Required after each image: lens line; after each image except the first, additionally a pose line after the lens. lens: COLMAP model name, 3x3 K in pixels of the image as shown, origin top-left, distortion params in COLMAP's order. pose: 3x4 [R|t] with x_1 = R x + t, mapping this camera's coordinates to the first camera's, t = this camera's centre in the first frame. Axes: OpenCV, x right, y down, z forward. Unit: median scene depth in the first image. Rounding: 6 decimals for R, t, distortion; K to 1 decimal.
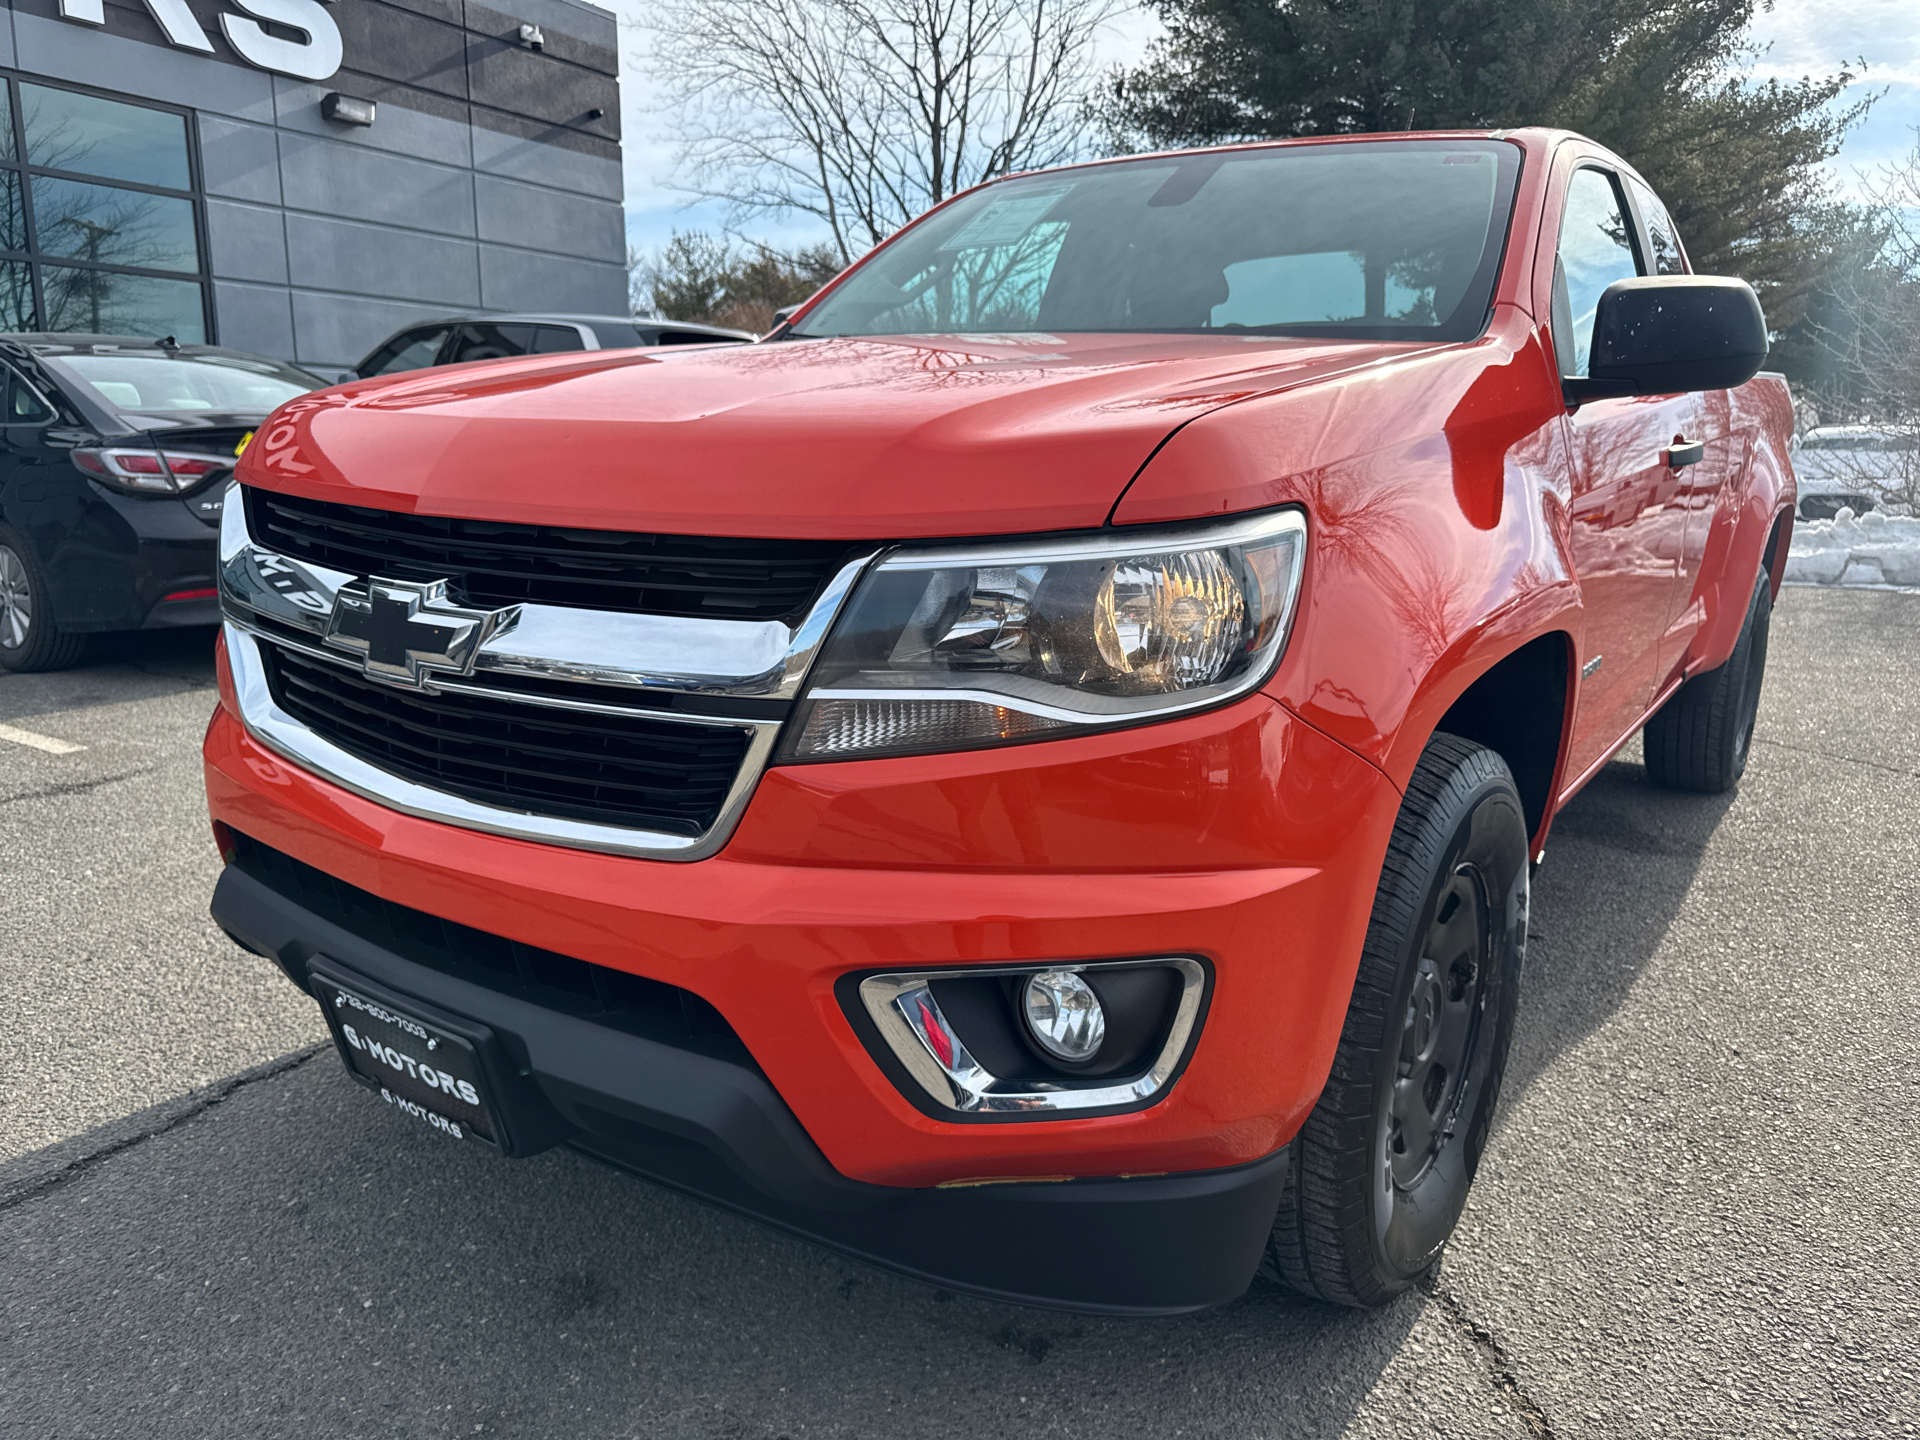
lens RADIAL K [[1376.6, 0, 965.9], [0, 1376.6, 721.4], [0, 0, 1]] dist [0.021826, -0.028280]
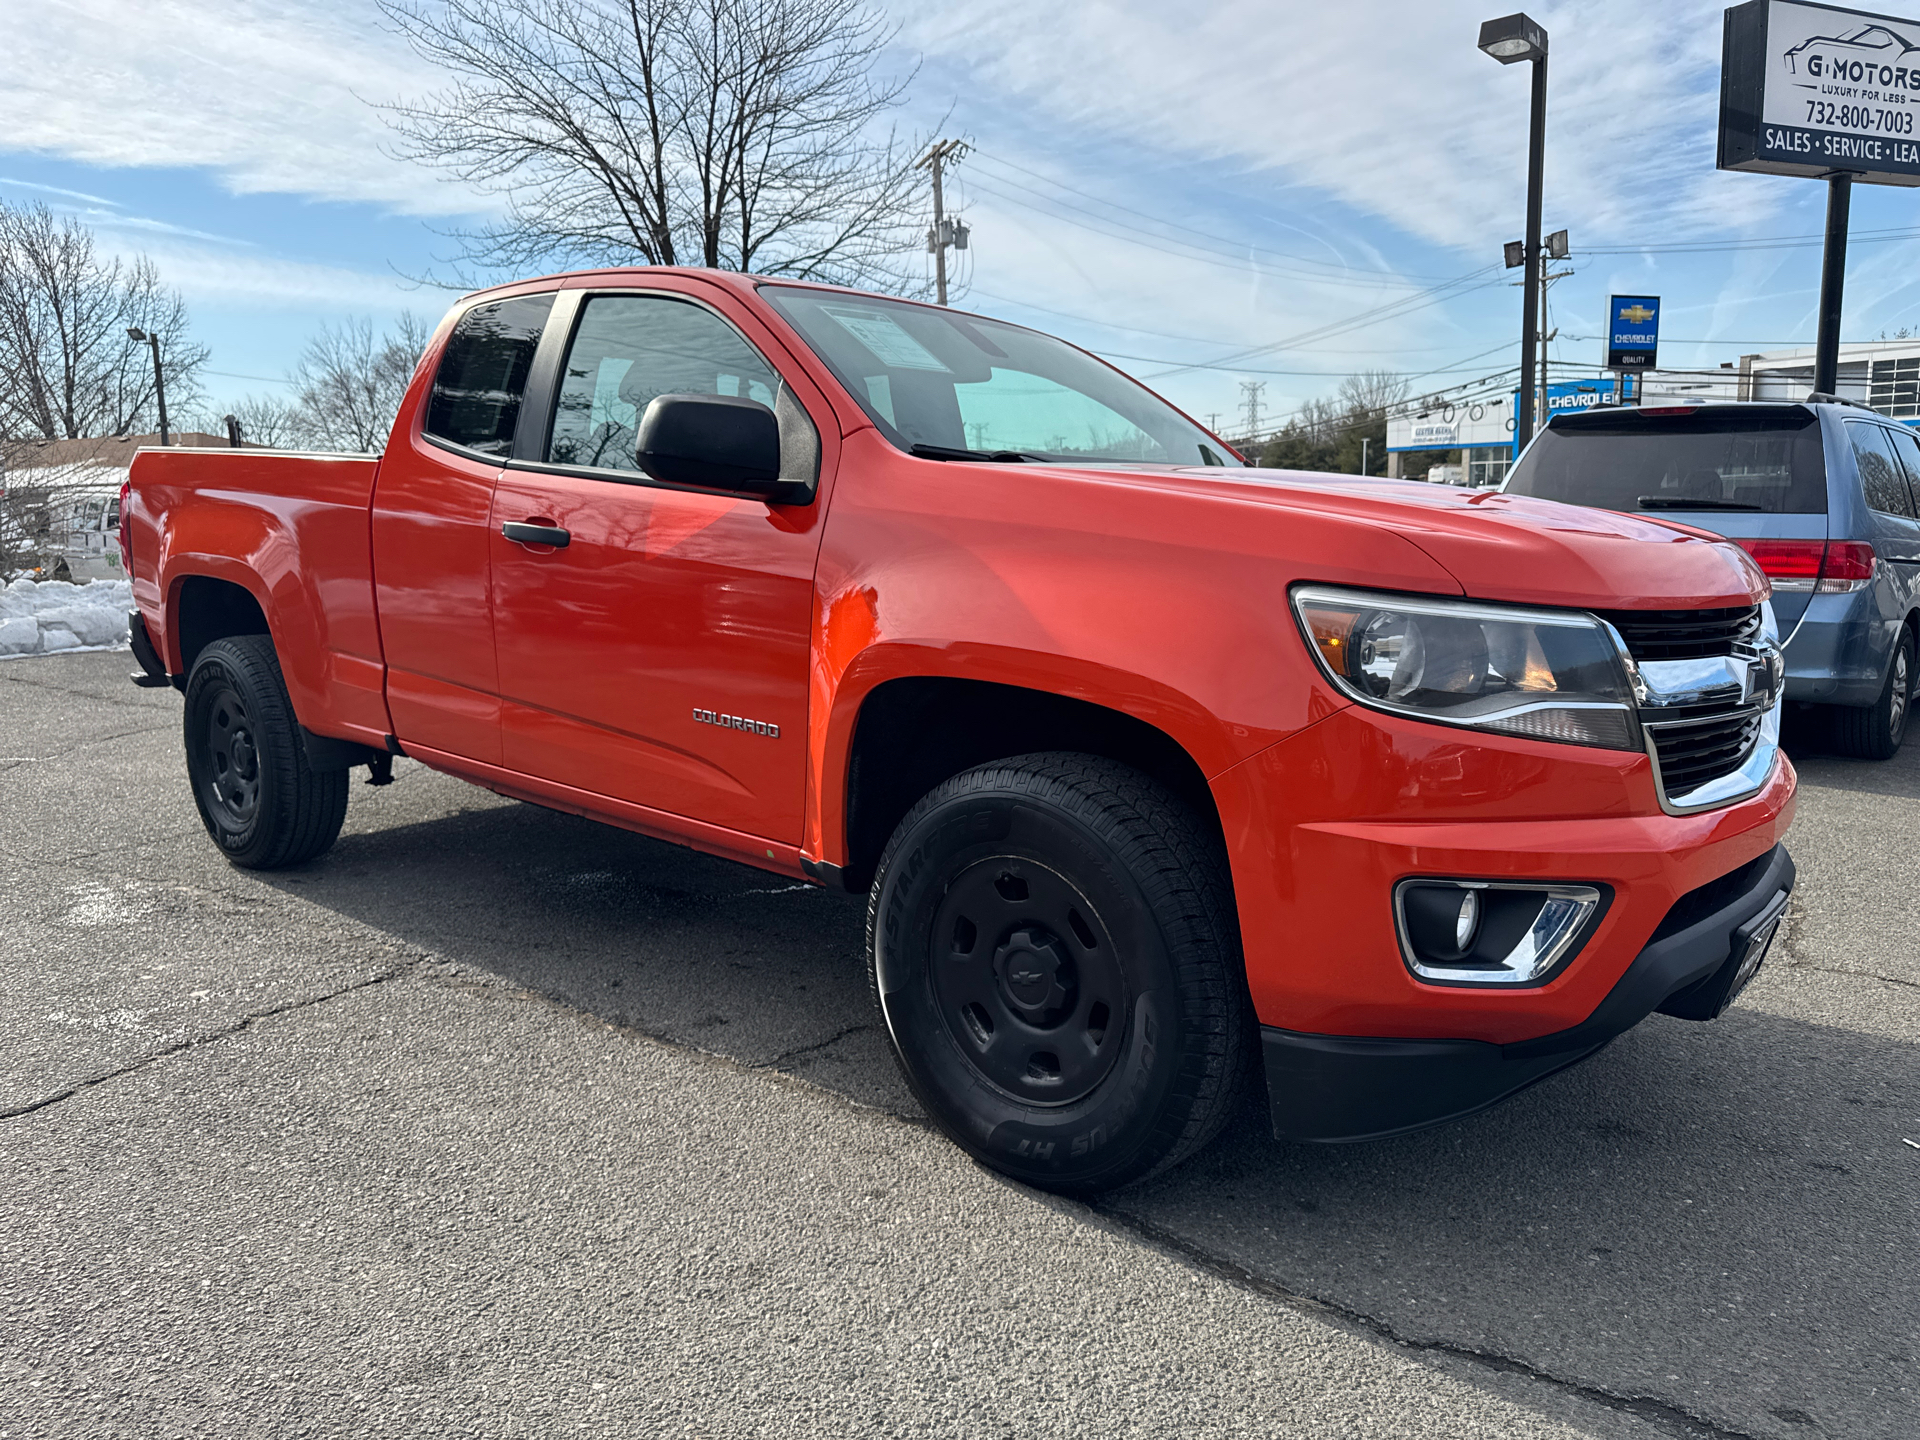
lens RADIAL K [[1376.6, 0, 953.1], [0, 1376.6, 724.9], [0, 0, 1]] dist [0.021826, -0.028280]
pose [[0.088980, -0.171274, 0.981197, -0.965107], [0.204643, 0.967232, 0.150278, -0.207357], [-0.974784, 0.187424, 0.121114, 0.806749]]
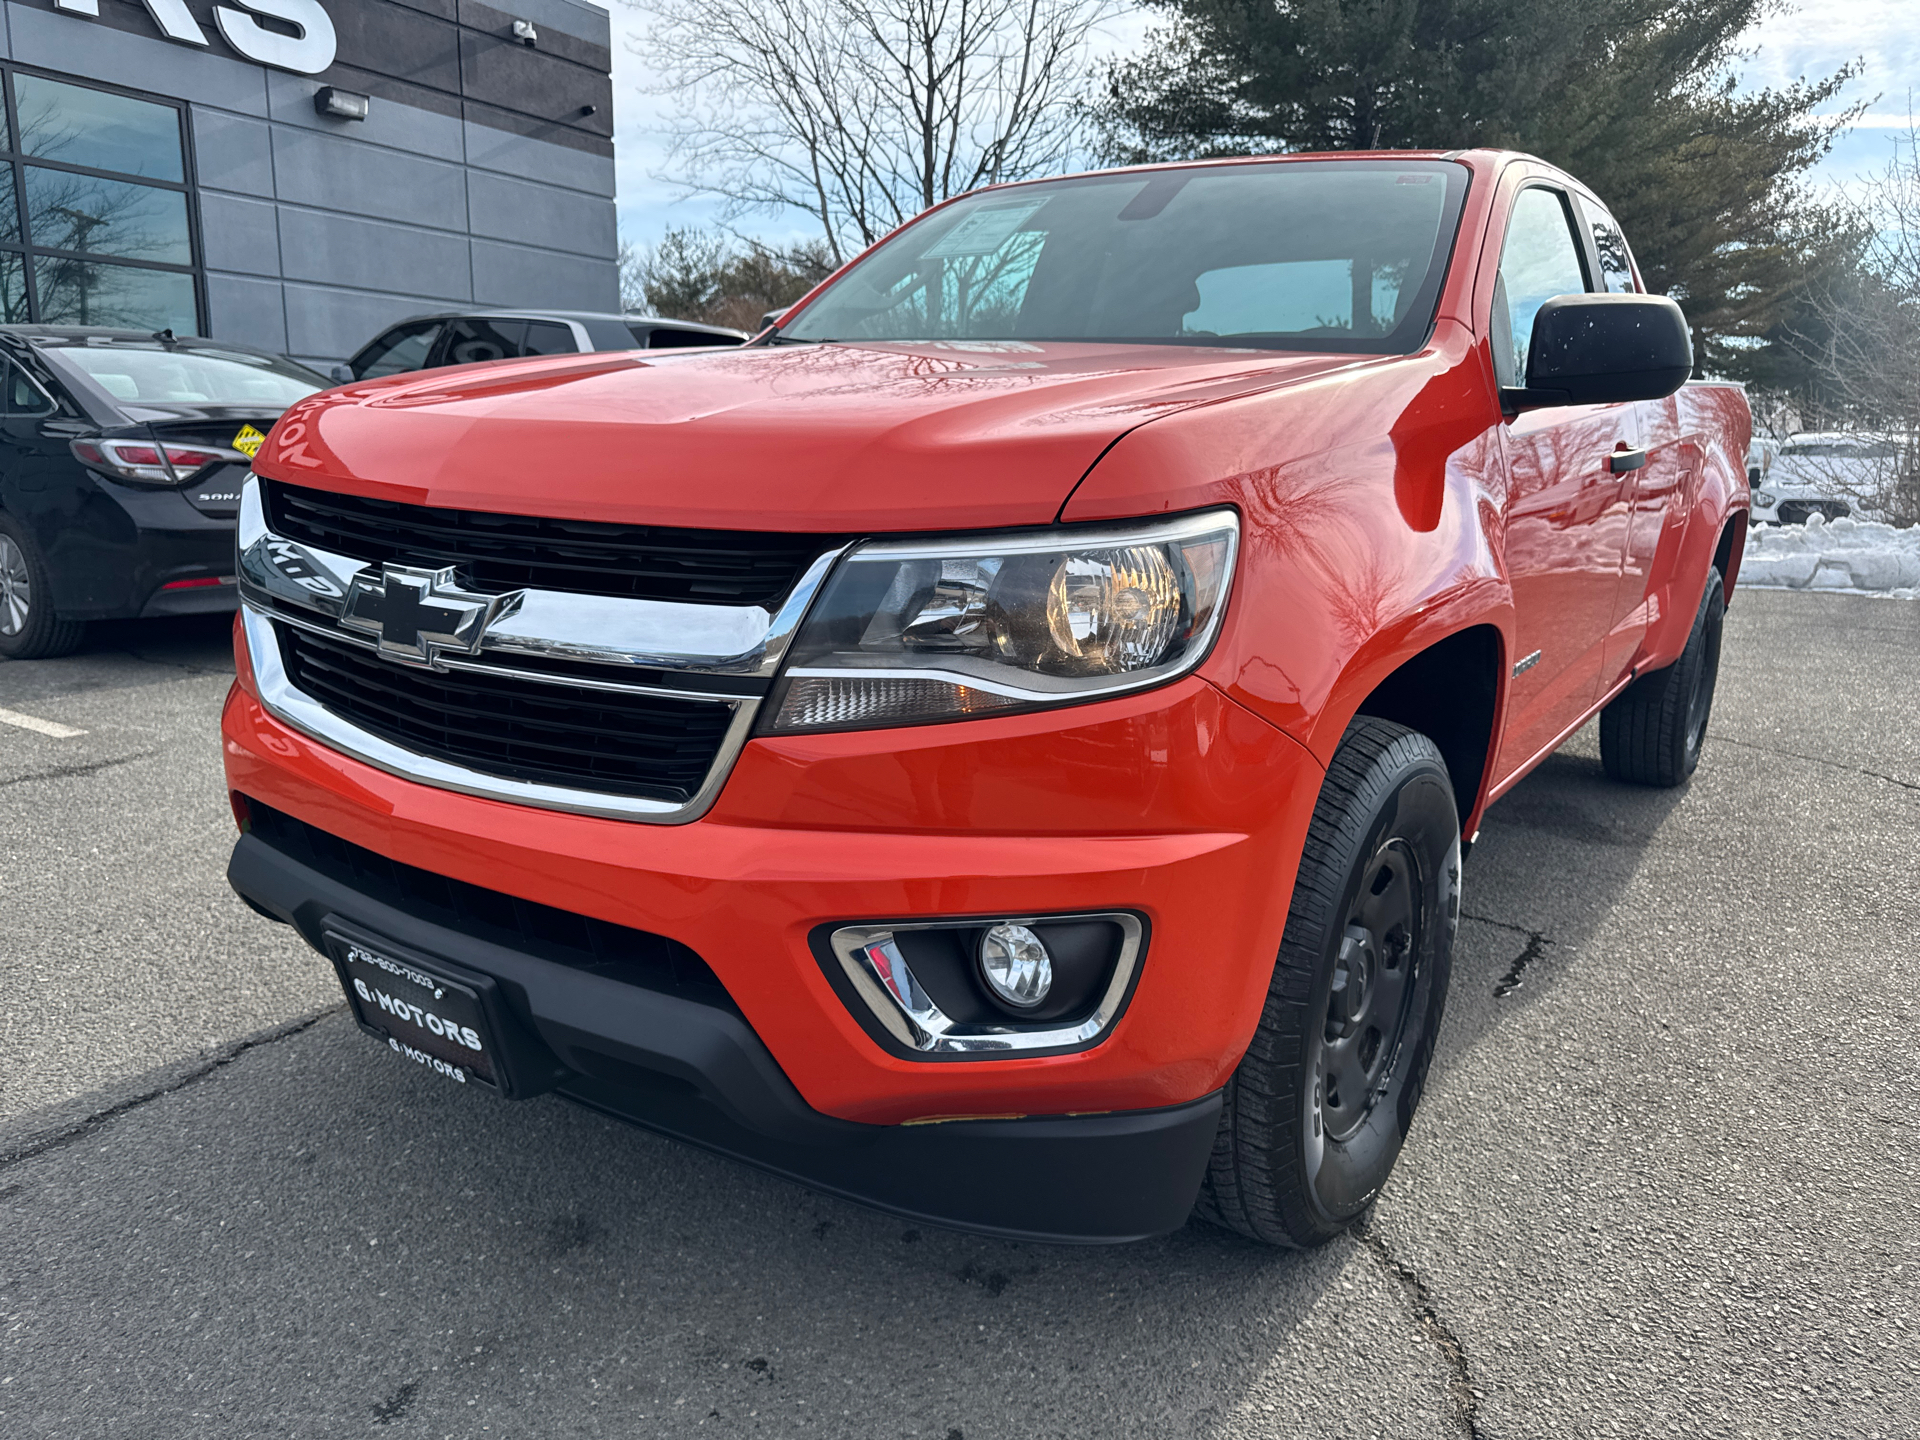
lens RADIAL K [[1376.6, 0, 968.5], [0, 1376.6, 723.5], [0, 0, 1]] dist [0.021826, -0.028280]
pose [[0.999925, 0.007384, 0.009770, 0.008818], [-0.007413, 0.999968, 0.003011, 0.006728], [-0.009748, -0.003083, 0.999948, -0.042770]]
